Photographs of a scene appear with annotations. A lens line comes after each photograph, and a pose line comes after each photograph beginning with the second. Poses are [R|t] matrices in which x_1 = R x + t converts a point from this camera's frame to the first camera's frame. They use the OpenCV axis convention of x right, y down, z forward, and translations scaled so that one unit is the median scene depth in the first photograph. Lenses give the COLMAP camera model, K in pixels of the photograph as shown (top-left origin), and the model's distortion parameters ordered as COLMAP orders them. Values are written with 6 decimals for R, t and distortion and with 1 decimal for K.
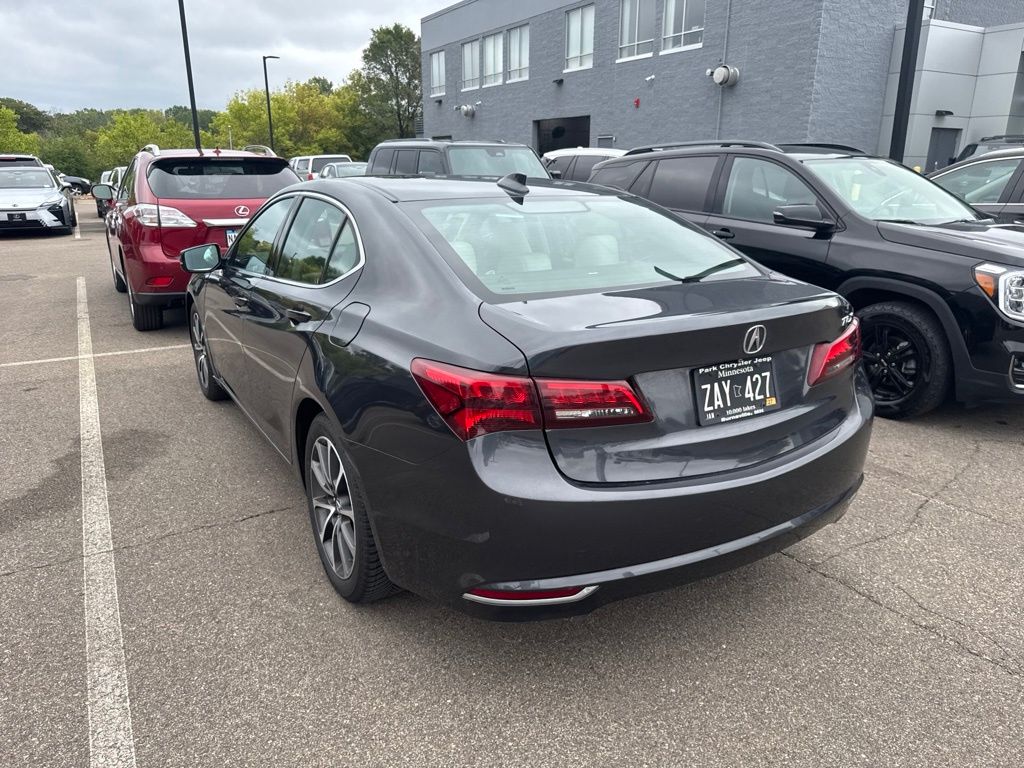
lens RADIAL K [[719.0, 0, 518.8], [0, 719.0, 384.5], [0, 0, 1]] dist [0.002774, -0.004772]
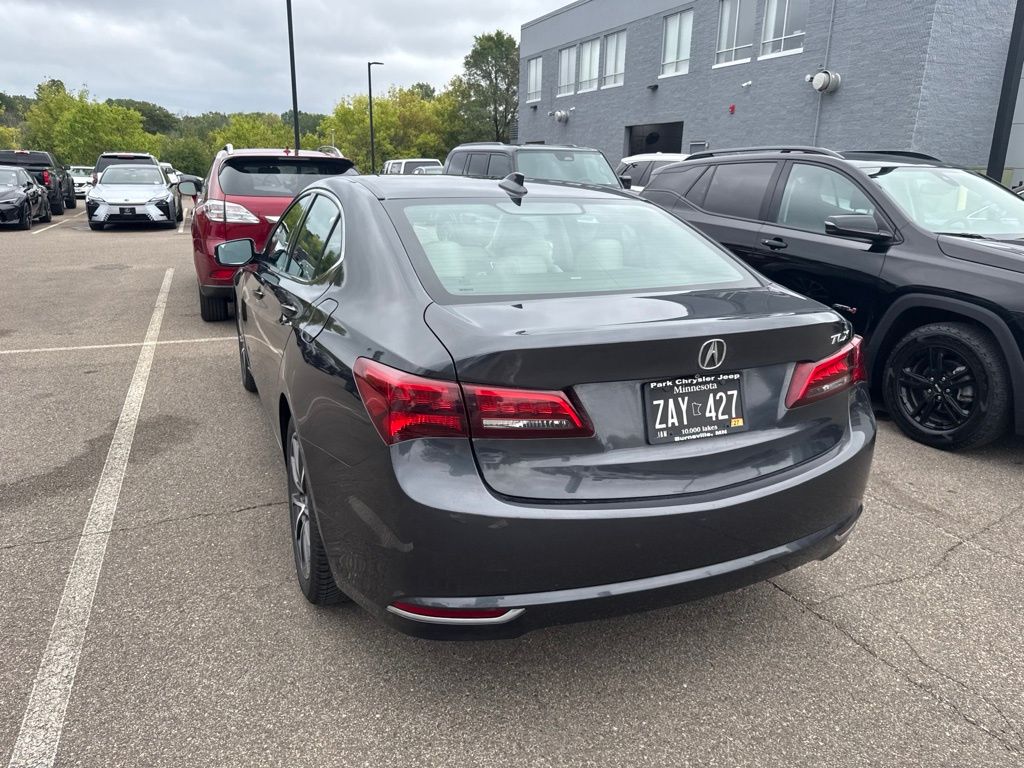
lens RADIAL K [[724.9, 0, 514.9], [0, 724.9, 373.5], [0, 0, 1]] dist [0.003663, -0.005131]
pose [[0.992238, 0.048666, -0.114433, 0.120267], [-0.051252, 0.998490, -0.019764, -0.004173], [0.113299, 0.025475, 0.993234, 0.032804]]
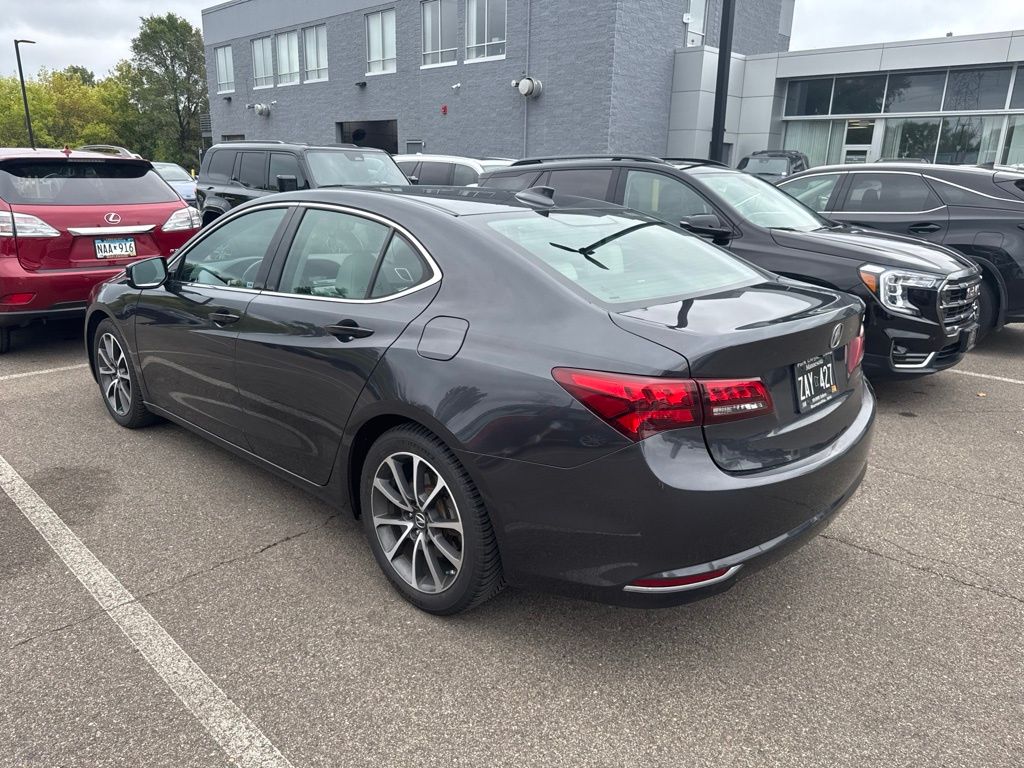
lens RADIAL K [[718.4, 0, 515.1], [0, 718.4, 373.6], [0, 0, 1]] dist [0.023926, -0.029982]
pose [[0.965054, -0.054901, 0.256237, -0.314066], [0.059959, 0.998129, -0.011962, -0.012335], [-0.255101, 0.026908, 0.966540, 0.000383]]
